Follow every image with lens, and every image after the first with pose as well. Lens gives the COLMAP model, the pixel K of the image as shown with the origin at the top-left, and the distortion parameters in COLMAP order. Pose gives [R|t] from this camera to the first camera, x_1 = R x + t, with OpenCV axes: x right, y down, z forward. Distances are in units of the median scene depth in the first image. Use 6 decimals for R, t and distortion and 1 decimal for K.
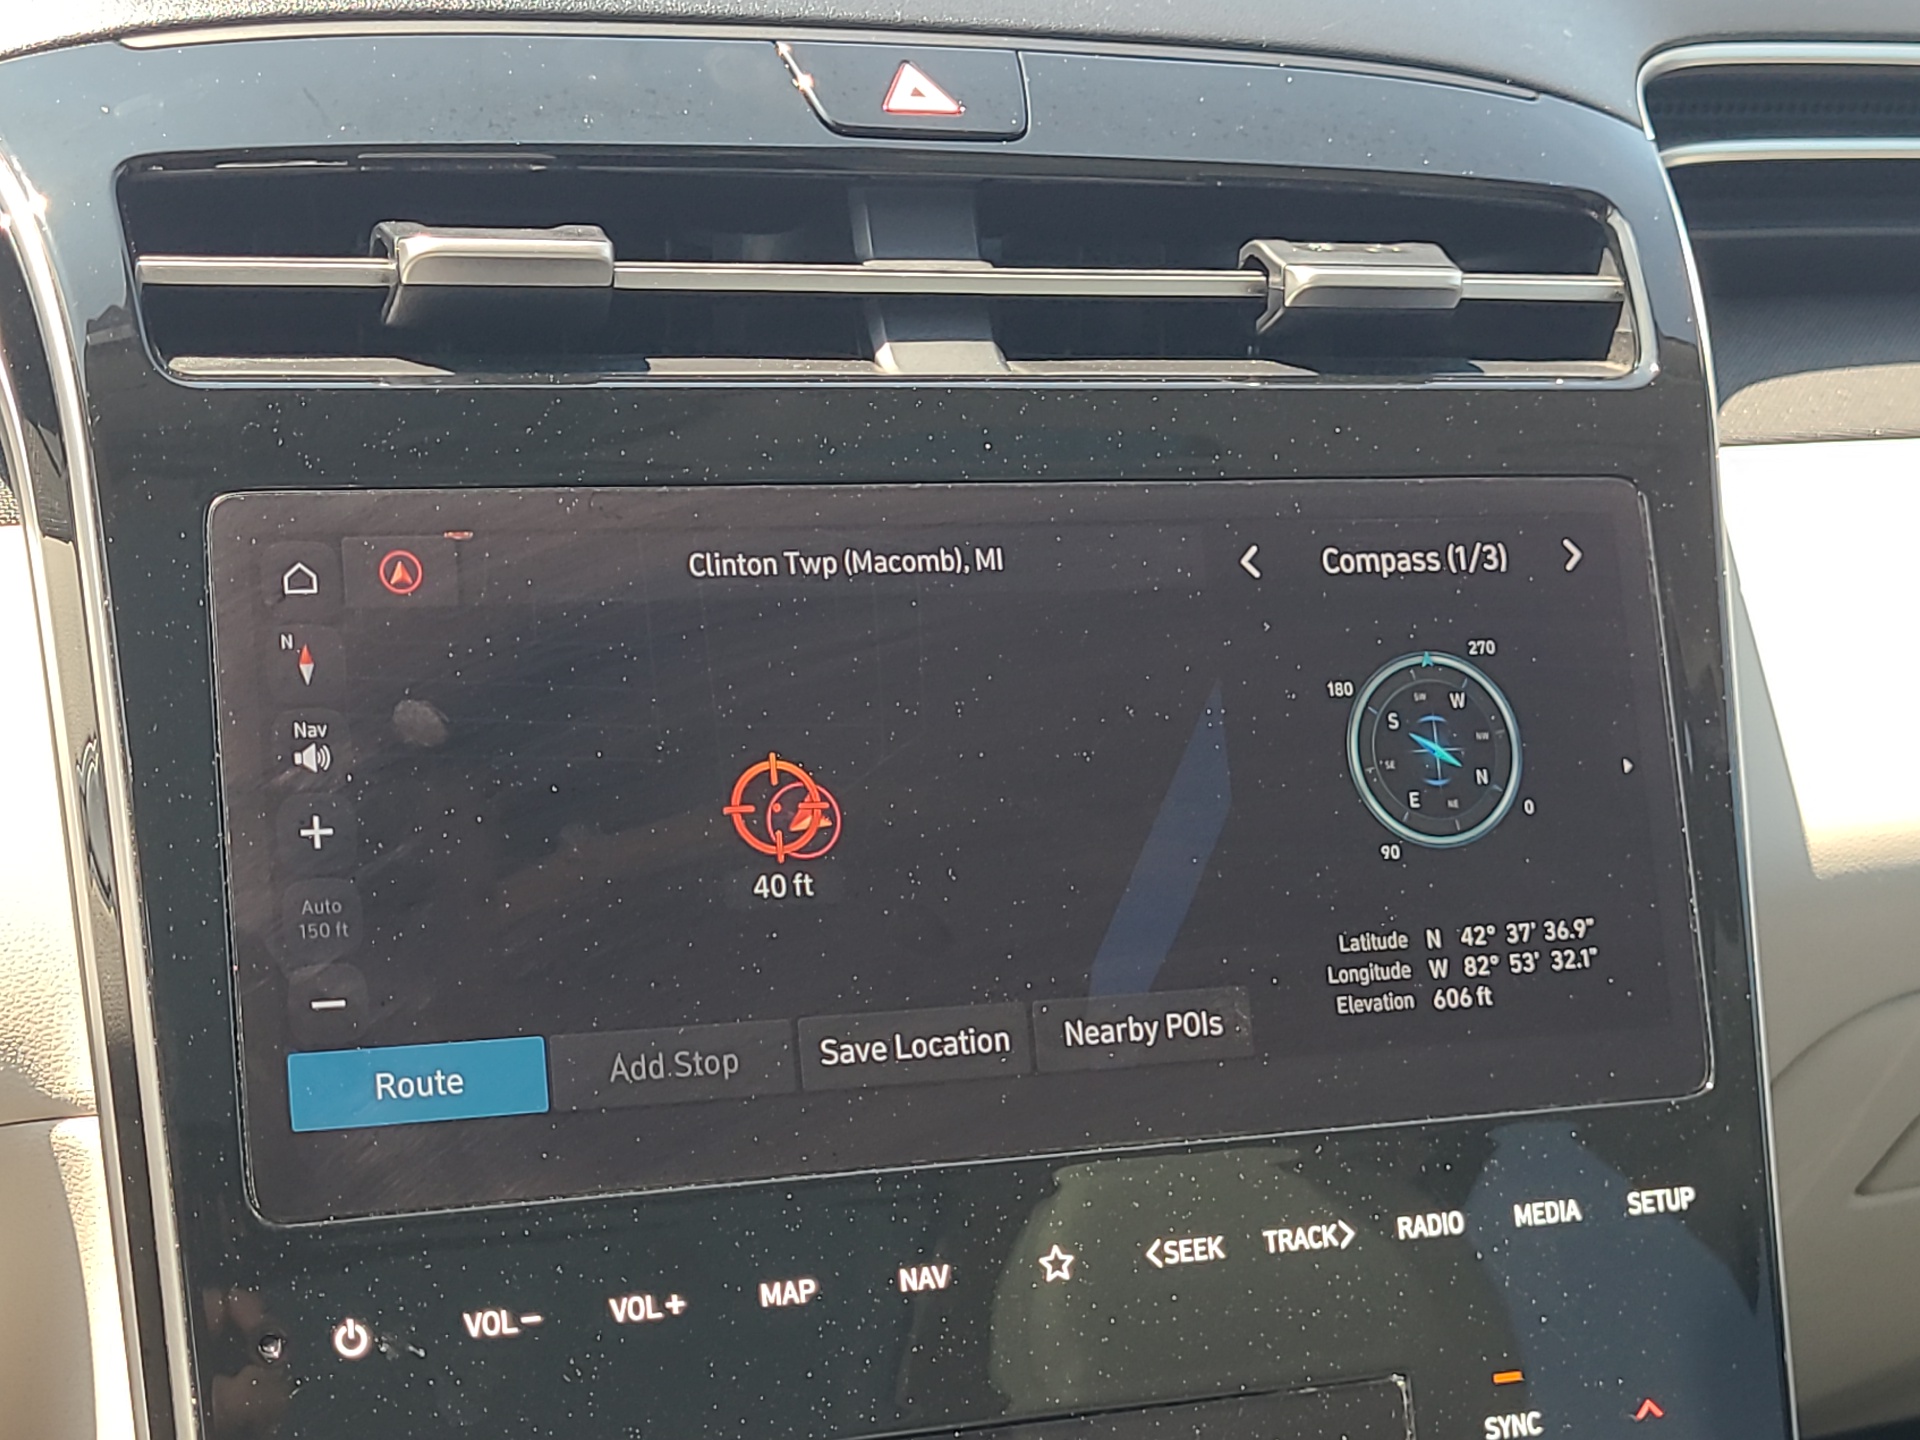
lens RADIAL K [[1554.1, 0, 960.0], [0, 1554.1, 720.0], [0, 0, 1]] dist [0.001153, -0.013141]
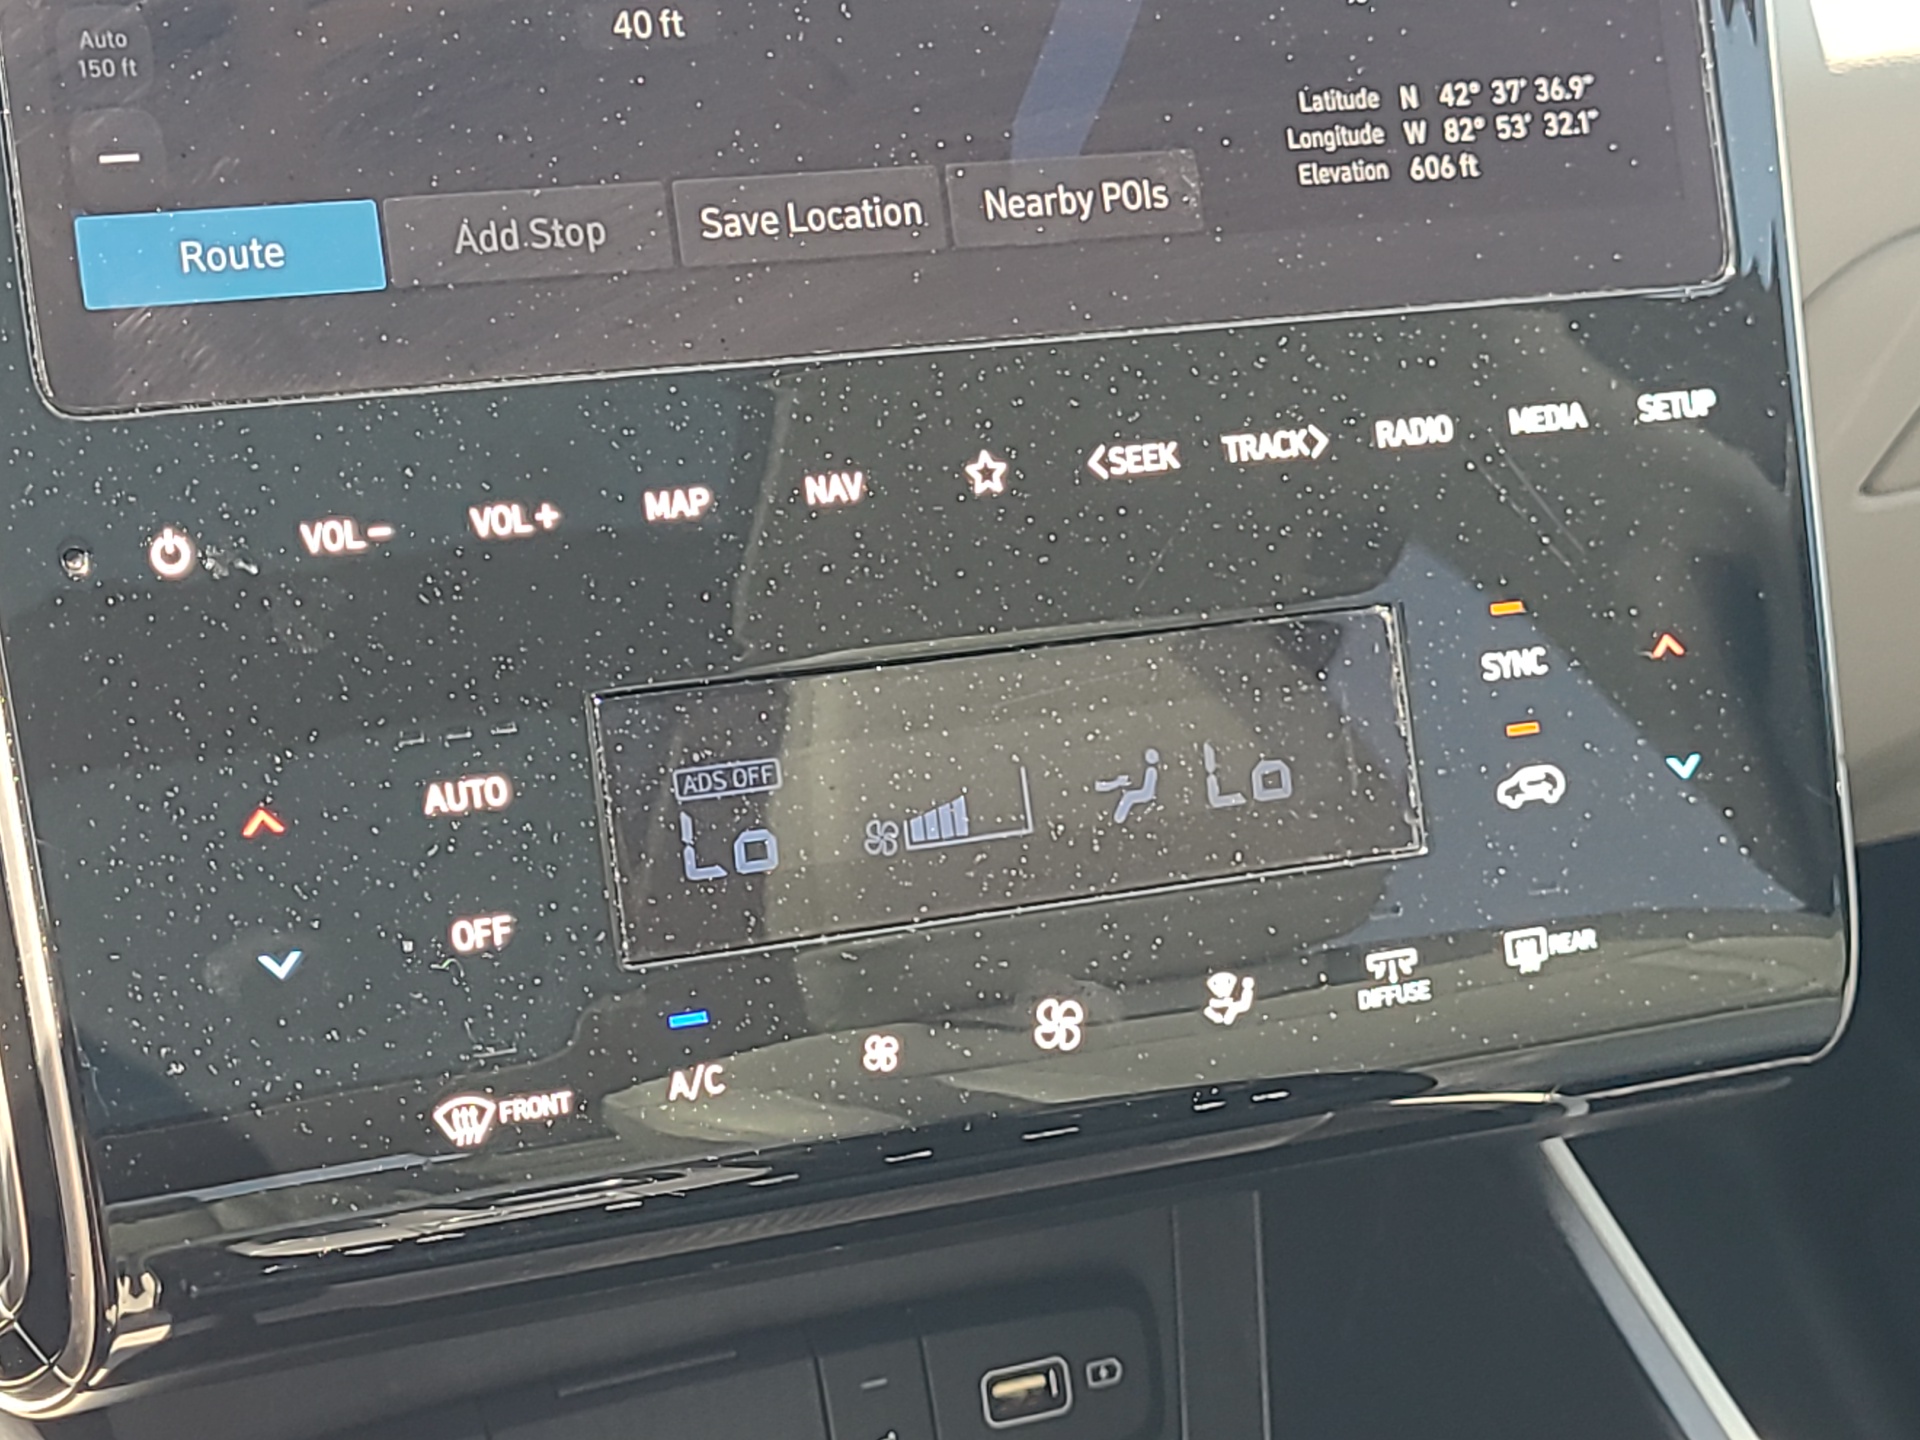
lens RADIAL K [[1554.1, 0, 960.0], [0, 1554.1, 720.0], [0, 0, 1]] dist [0.001153, -0.013141]
pose [[0.999164, -0.040796, 0.002638, 0.039349], [0.040624, 0.998036, 0.047688, 0.444012], [-0.004578, -0.047541, 0.998859, 0.122374]]
